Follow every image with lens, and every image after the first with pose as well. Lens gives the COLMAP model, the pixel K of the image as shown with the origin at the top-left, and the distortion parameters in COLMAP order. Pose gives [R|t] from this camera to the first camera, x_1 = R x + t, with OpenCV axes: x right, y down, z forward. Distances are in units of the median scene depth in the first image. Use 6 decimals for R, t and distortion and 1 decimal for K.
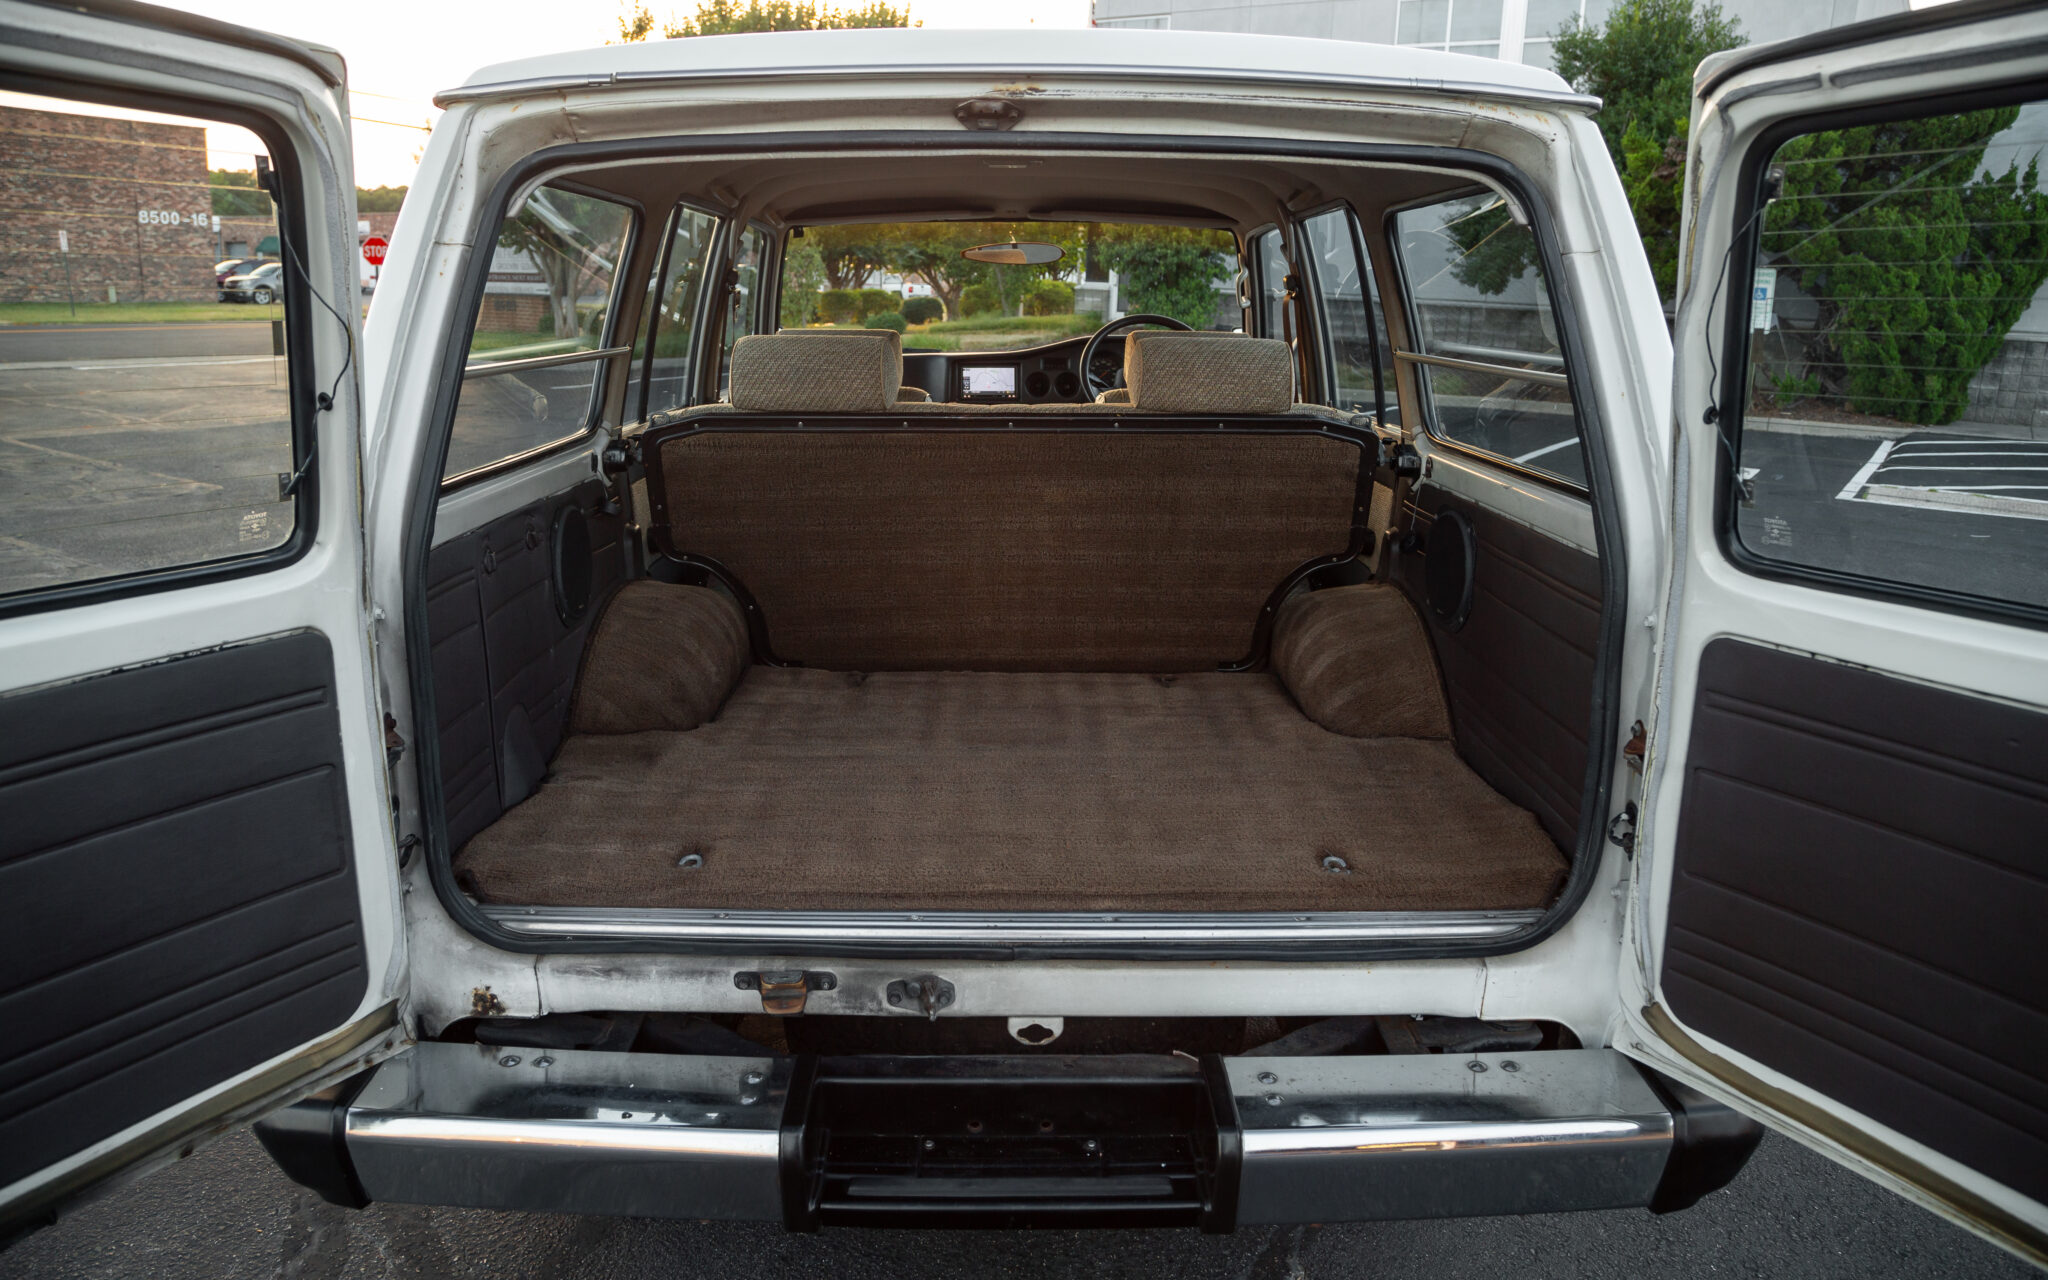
lens RADIAL K [[1360.6, 0, 1024.0], [0, 1360.6, 640.0], [0, 0, 1]] dist [-0.118785, 0.064774]
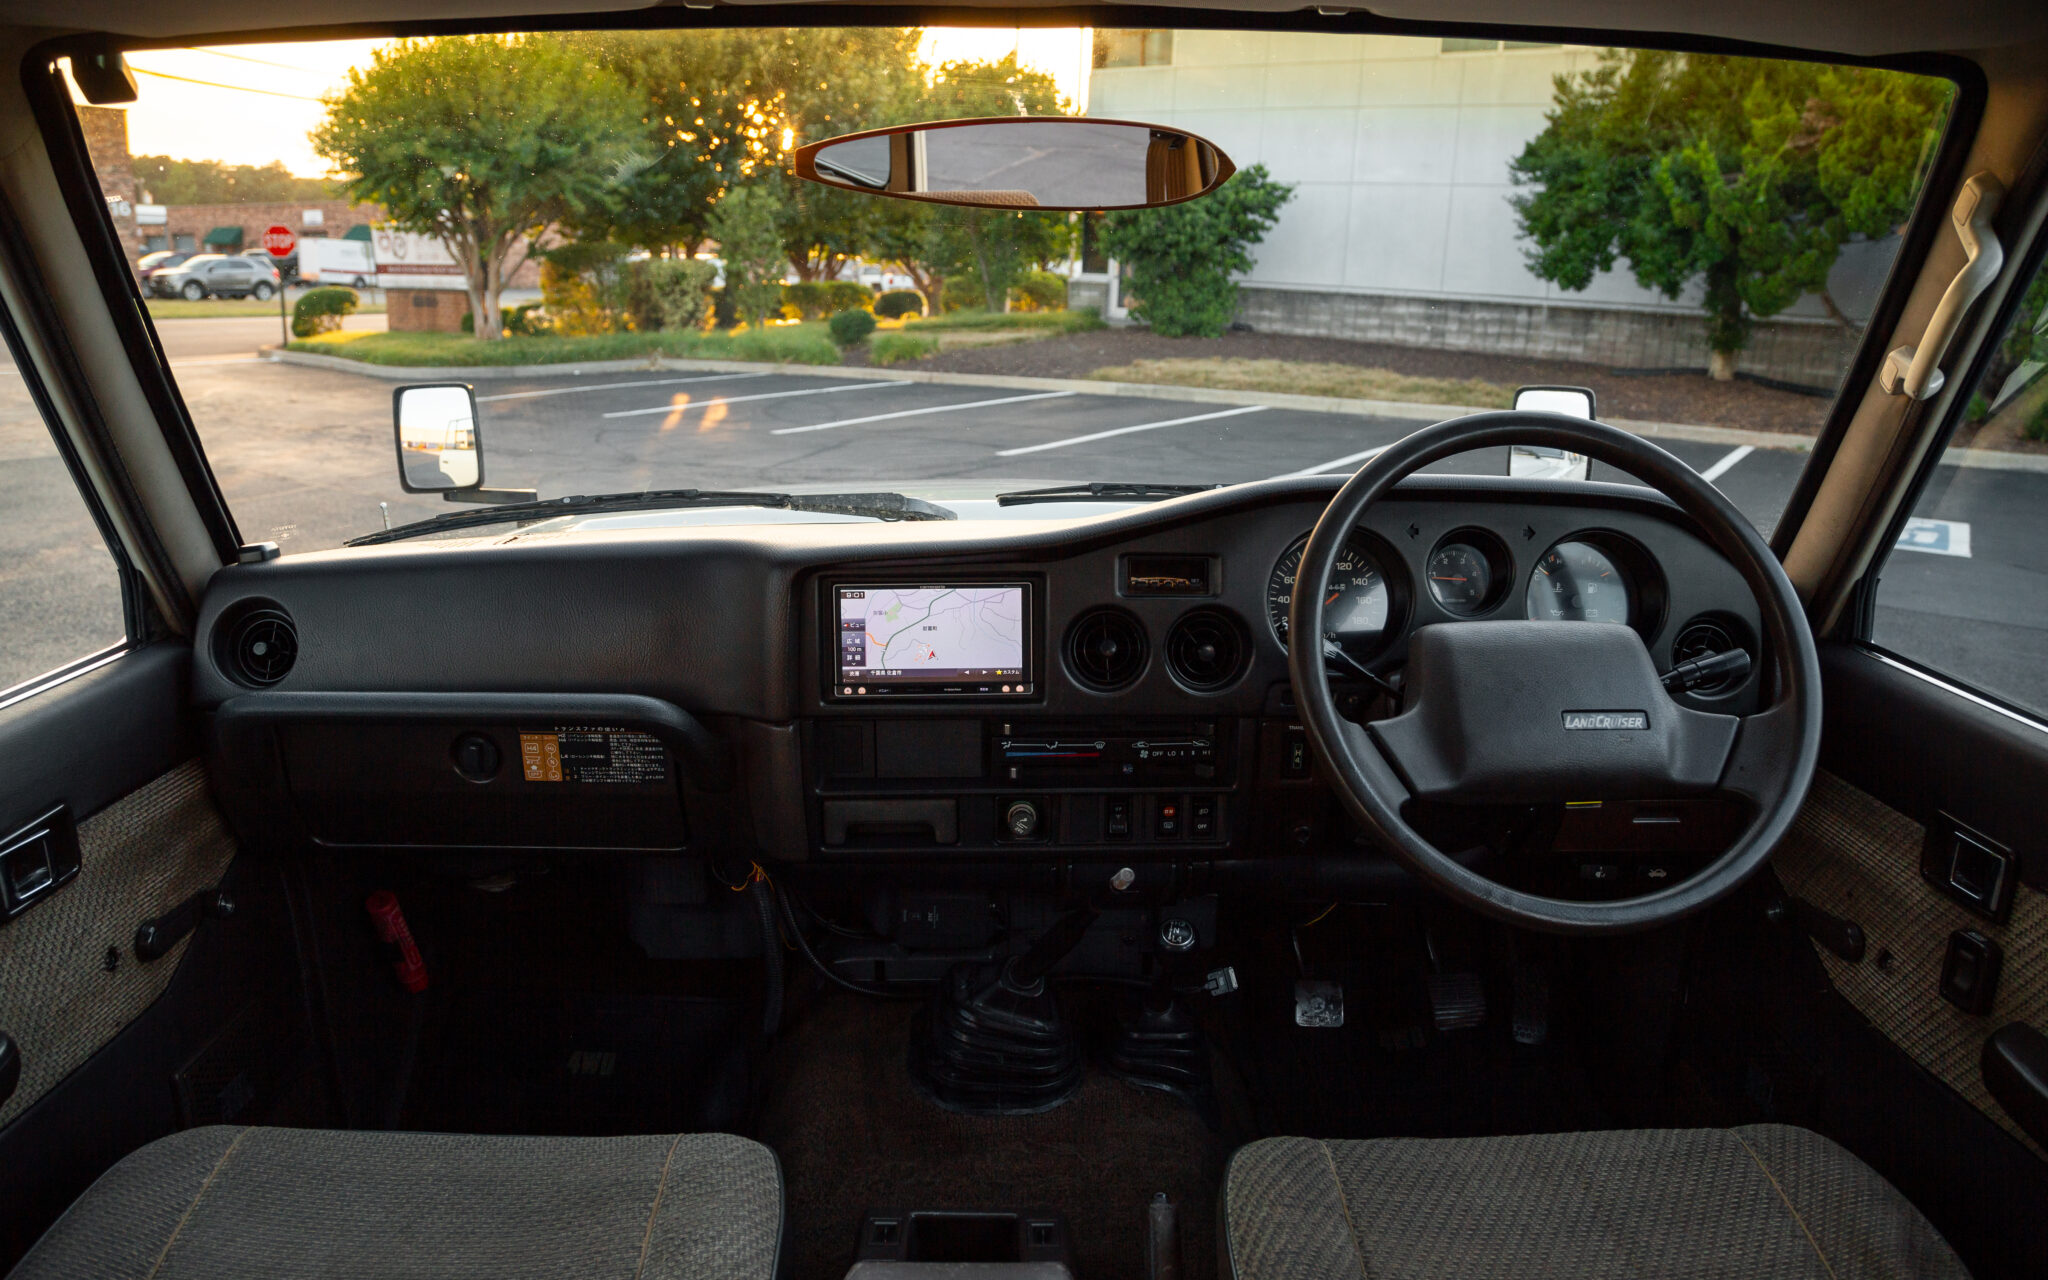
lens RADIAL K [[1374.4, 0, 1023.2], [0, 1374.4, 683.0], [0, 0, 1]] dist [-0.126780, 0.063209]
pose [[0.999948, -0.001512, 0.010064, -0.001664], [0.001175, 0.999442, 0.033378, -0.030366], [-0.010109, -0.033365, 0.999392, 0.114533]]
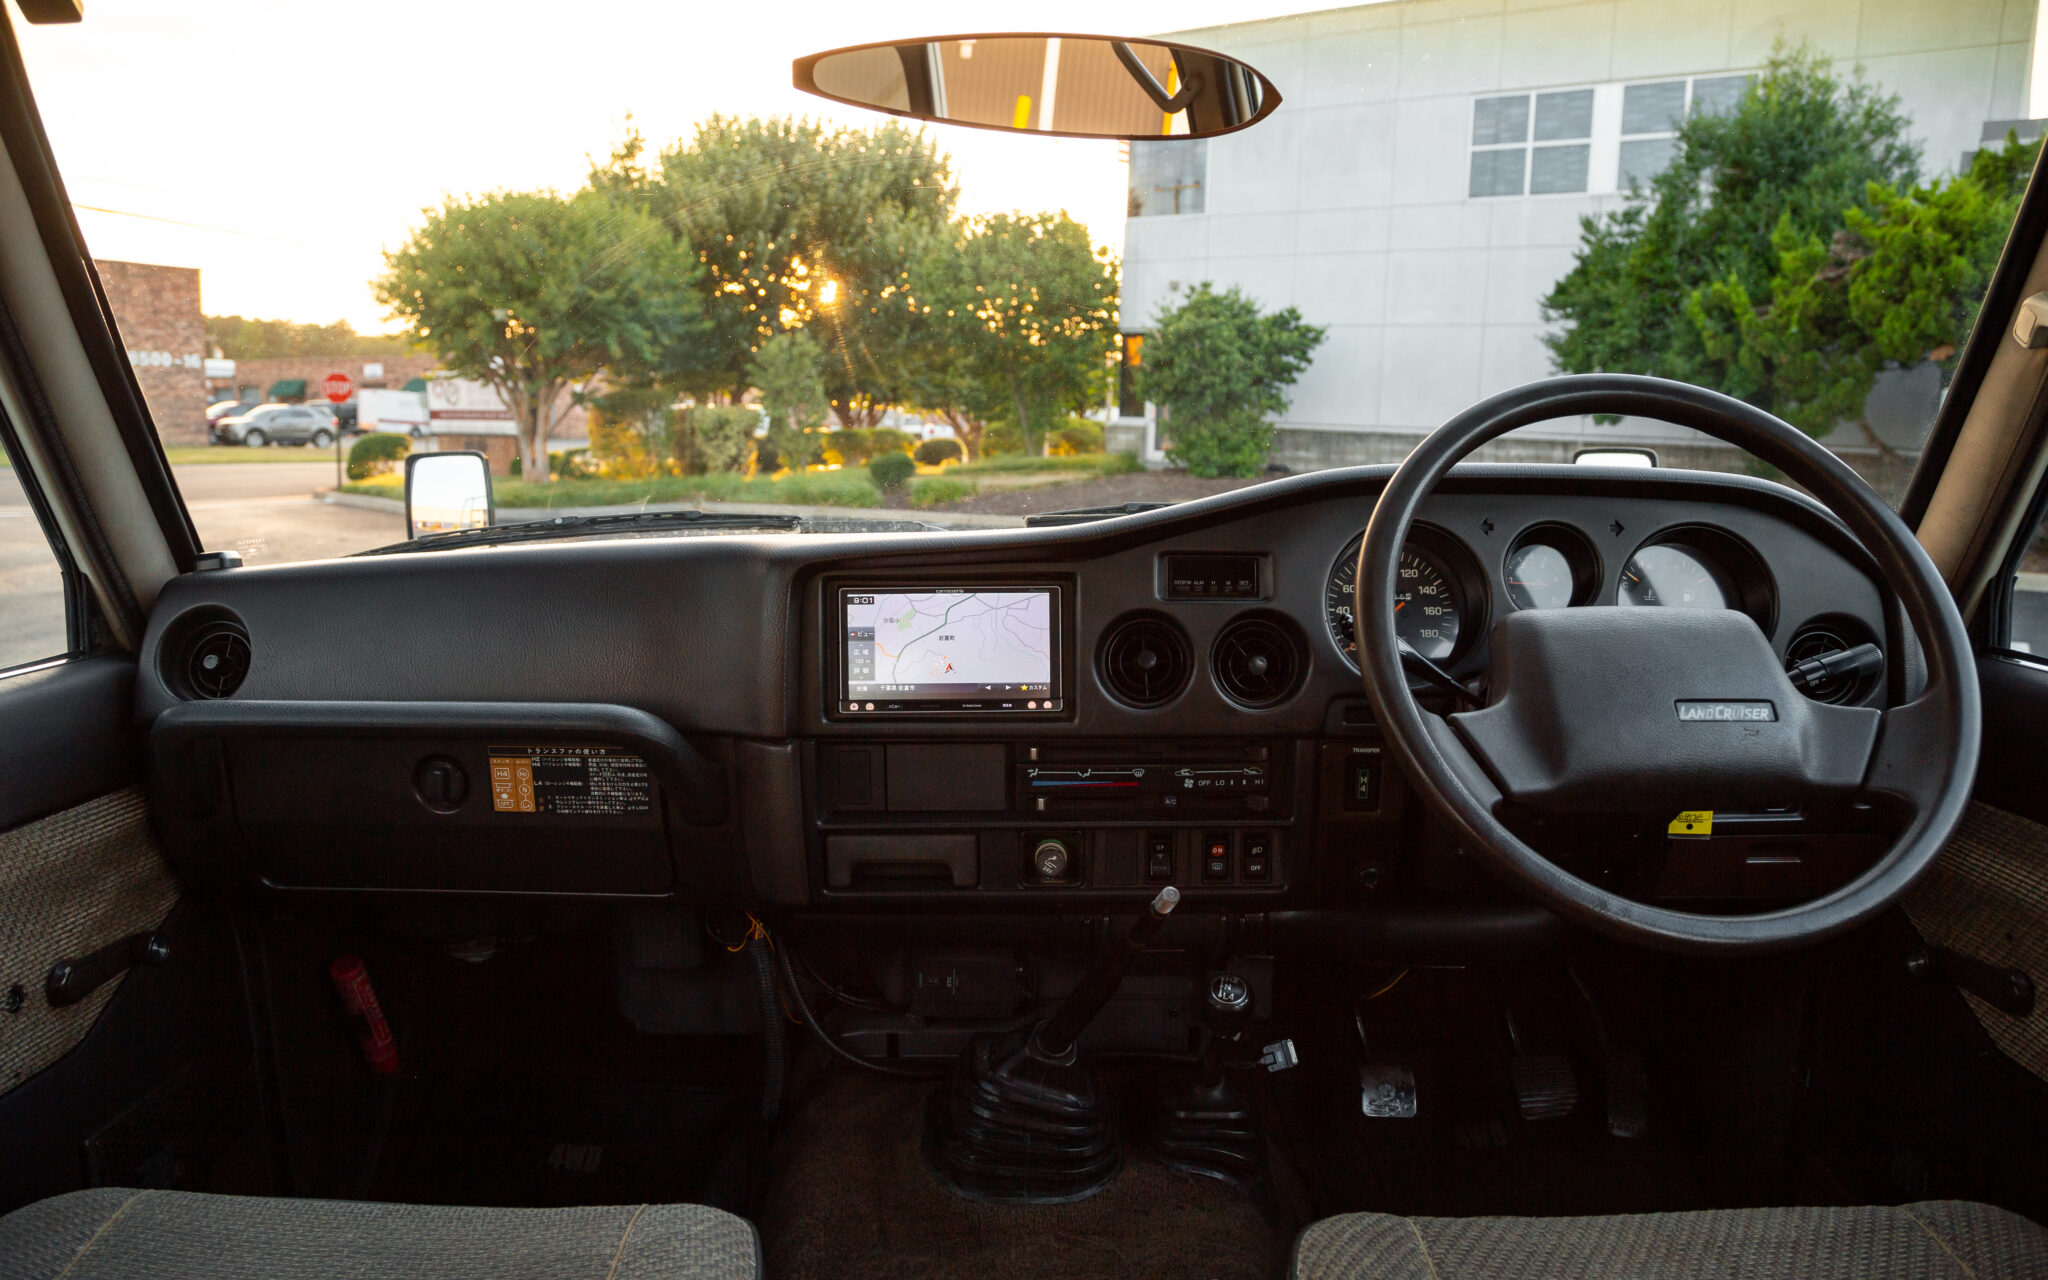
lens RADIAL K [[1374.4, 0, 1023.2], [0, 1374.4, 683.0], [0, 0, 1]] dist [-0.126780, 0.063209]
pose [[0.999828, -0.003297, -0.018245, -0.001312], [0.001962, 0.997351, -0.072714, -0.026487], [0.018436, 0.072666, 0.997186, 0.119537]]
